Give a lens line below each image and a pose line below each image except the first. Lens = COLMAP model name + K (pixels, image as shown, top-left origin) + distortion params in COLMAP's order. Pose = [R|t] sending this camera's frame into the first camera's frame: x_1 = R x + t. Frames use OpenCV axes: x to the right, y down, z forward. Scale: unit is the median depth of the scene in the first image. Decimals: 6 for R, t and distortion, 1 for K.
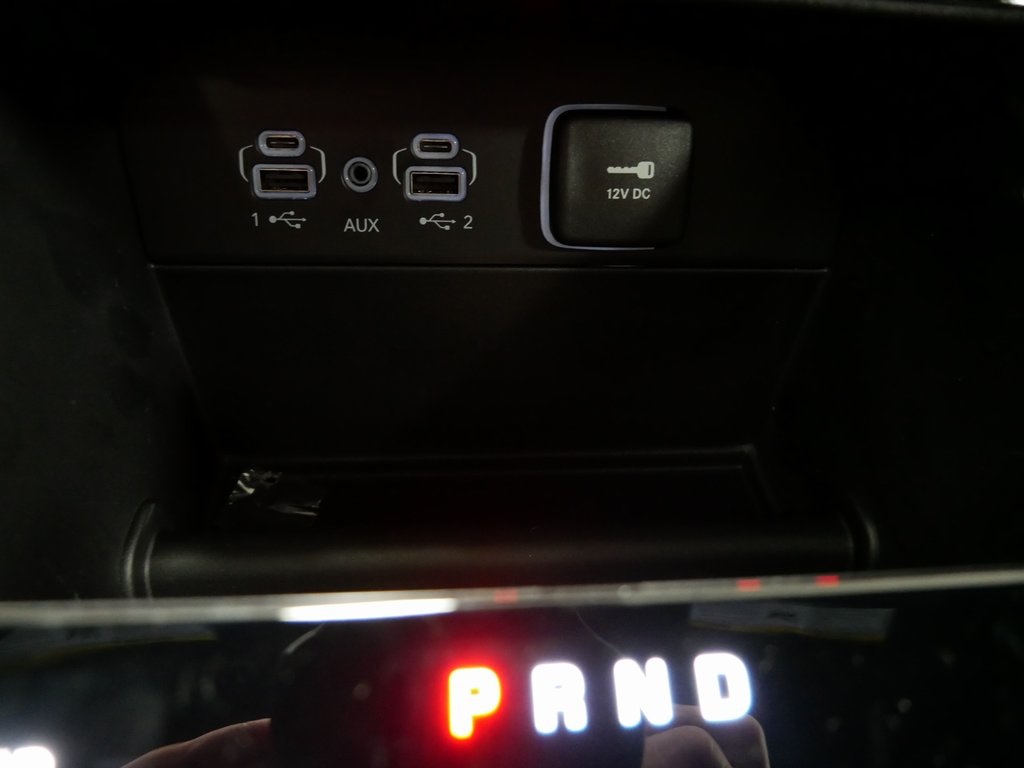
lens RADIAL K [[725.0, 0, 512.0], [0, 725.0, 384.0], [0, 0, 1]] dist [-0.001809, -0.000574]
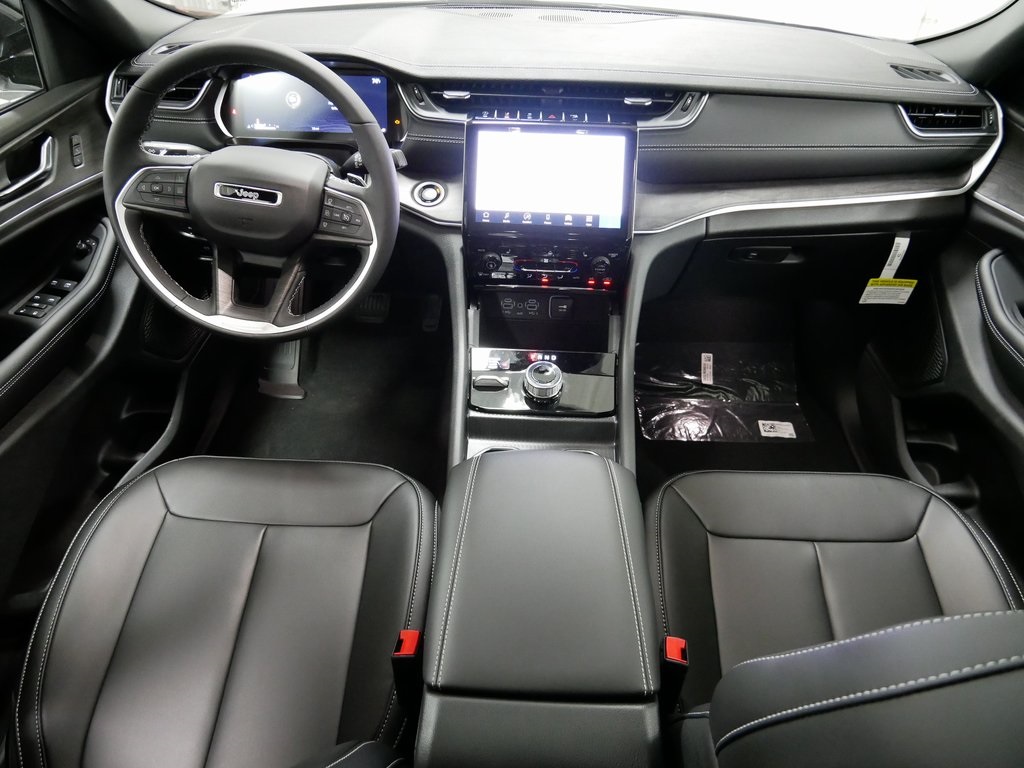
lens RADIAL K [[725.0, 0, 512.0], [0, 725.0, 384.0], [0, 0, 1]] dist [-0.001809, -0.000574]
pose [[0.991881, 0.045299, -0.118829, 0.495150], [-0.051255, 0.997552, -0.047561, 0.686184], [0.116384, 0.053265, 0.991775, -5.174935]]
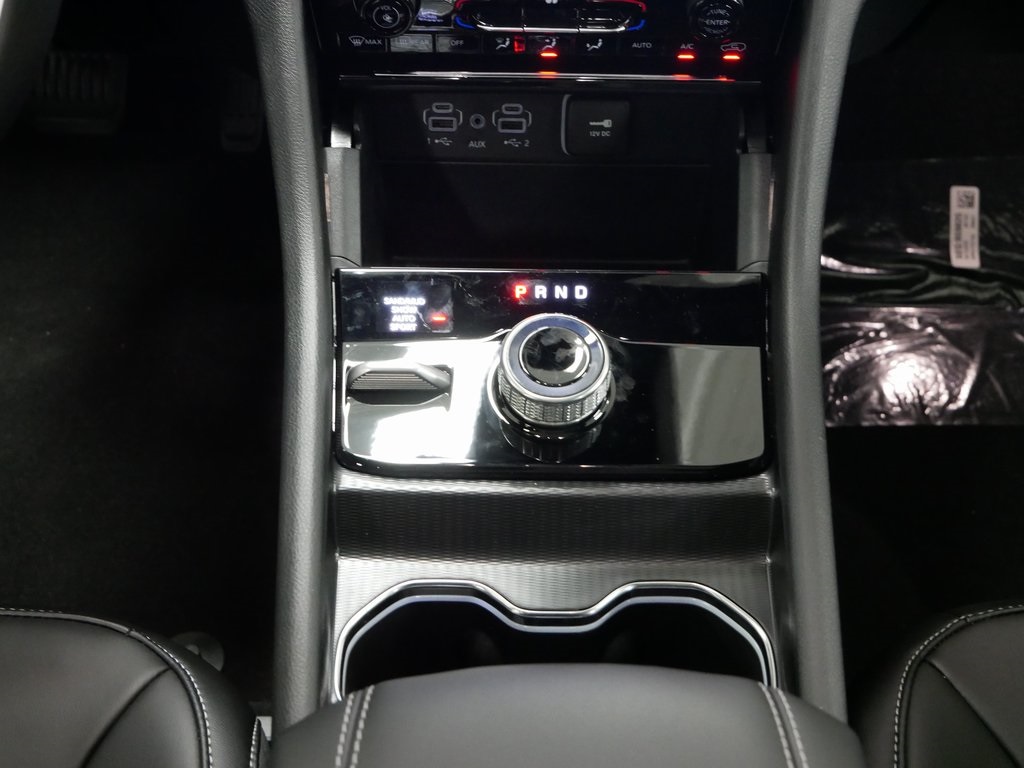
lens RADIAL K [[1543.3, 0, 512.0], [0, 1543.3, 384.0], [0, 0, 1]] dist [0.056103, 0.062136]
pose [[0.996024, 0.029784, -0.083961, 0.305600], [-0.021977, 0.995477, 0.092426, 0.063066], [0.086334, -0.090213, 0.992173, -3.655290]]
